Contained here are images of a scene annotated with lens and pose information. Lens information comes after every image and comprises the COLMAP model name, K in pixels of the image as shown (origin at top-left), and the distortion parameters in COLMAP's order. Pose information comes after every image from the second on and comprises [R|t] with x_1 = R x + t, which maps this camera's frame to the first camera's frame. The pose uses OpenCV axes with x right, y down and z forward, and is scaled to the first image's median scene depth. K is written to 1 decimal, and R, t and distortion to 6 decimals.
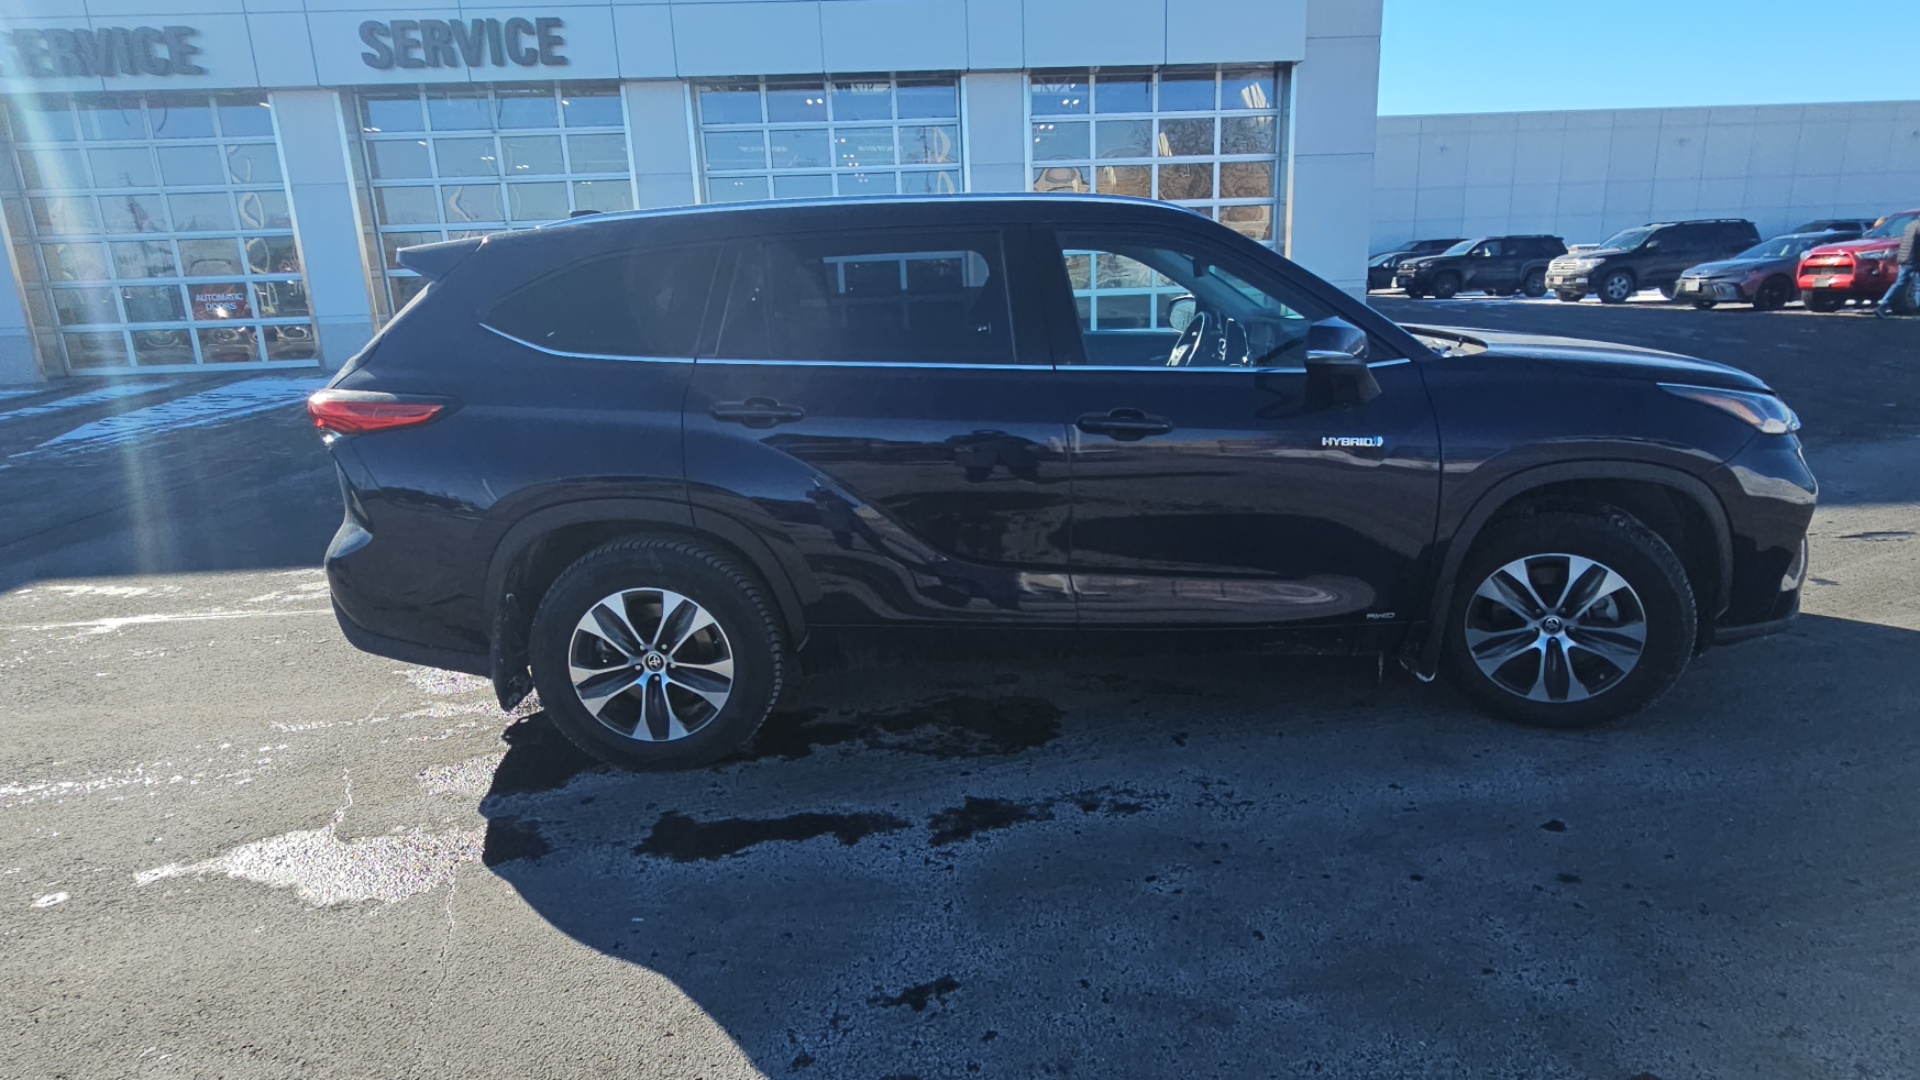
lens RADIAL K [[1069.2, 0, 991.8], [0, 1069.2, 535.8], [0, 0, 1]] dist [0.002519, -0.000044]
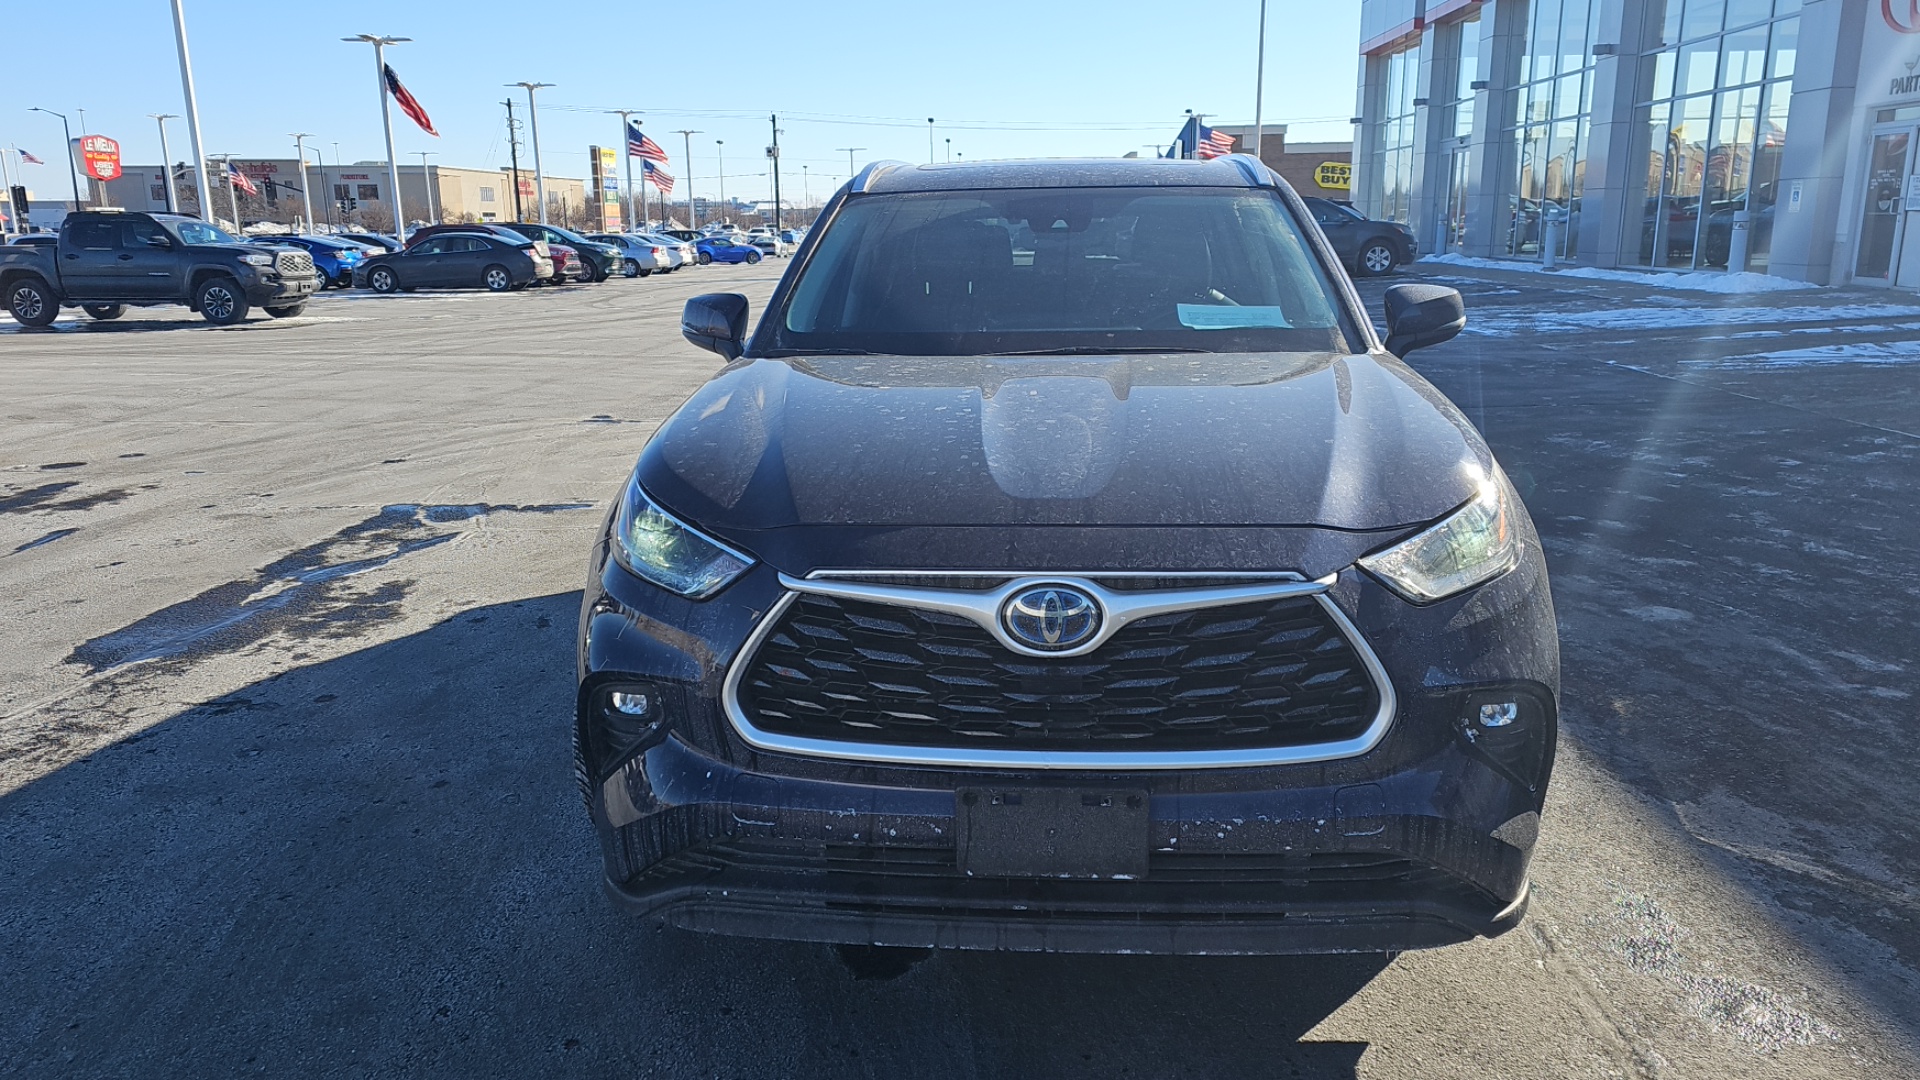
lens RADIAL K [[1370.3, 0, 972.3], [0, 1370.3, 548.2], [0, 0, 1]] dist [0.066704, -0.045949]
pose [[-0.096277, 0.262928, -0.960000, 1.383402], [-0.236656, 0.930776, 0.278658, -0.342199], [0.966812, 0.254018, -0.027389, 1.154827]]
